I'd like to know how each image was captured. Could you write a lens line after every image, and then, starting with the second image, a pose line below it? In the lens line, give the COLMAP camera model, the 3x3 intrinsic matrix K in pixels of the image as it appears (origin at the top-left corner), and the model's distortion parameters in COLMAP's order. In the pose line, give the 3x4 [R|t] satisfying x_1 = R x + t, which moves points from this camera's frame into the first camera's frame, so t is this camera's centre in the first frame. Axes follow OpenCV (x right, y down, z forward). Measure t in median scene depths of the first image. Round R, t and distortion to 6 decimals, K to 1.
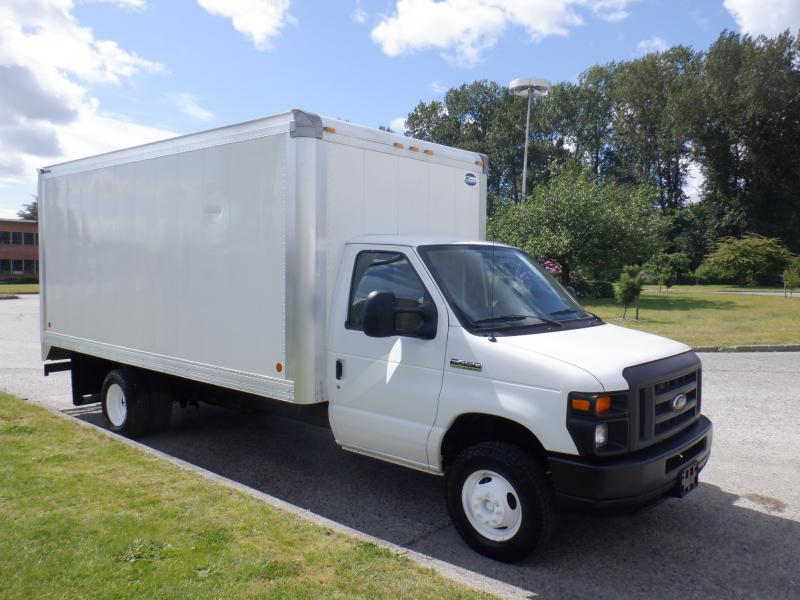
lens RADIAL K [[646.4, 0, 400.0], [0, 646.4, 300.0], [0, 0, 1]] dist [-0.026671, 0.000178]
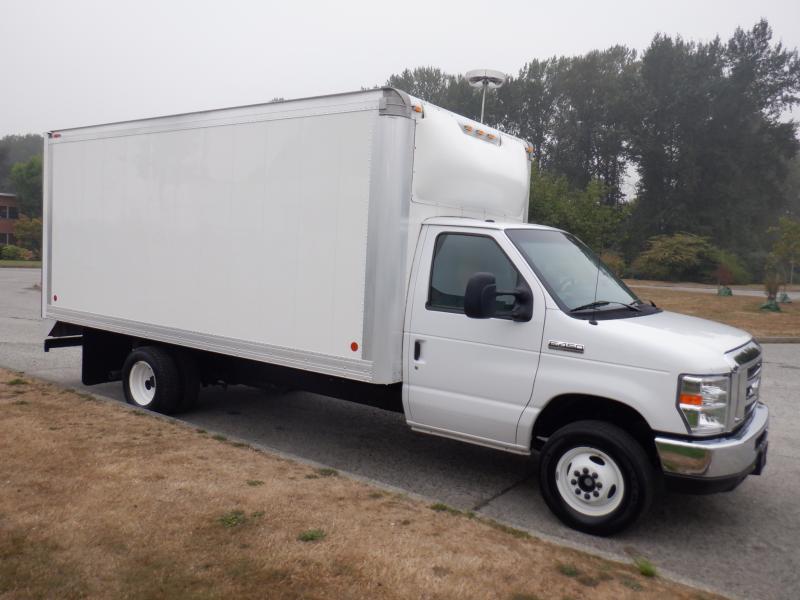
lens RADIAL K [[646.4, 0, 400.0], [0, 646.4, 300.0], [0, 0, 1]] dist [-0.026671, 0.000178]
pose [[0.995139, 0.028548, 0.094247, -0.218317], [-0.030508, 0.999346, 0.019421, 0.011502], [-0.093631, -0.022202, 0.995359, 0.005554]]
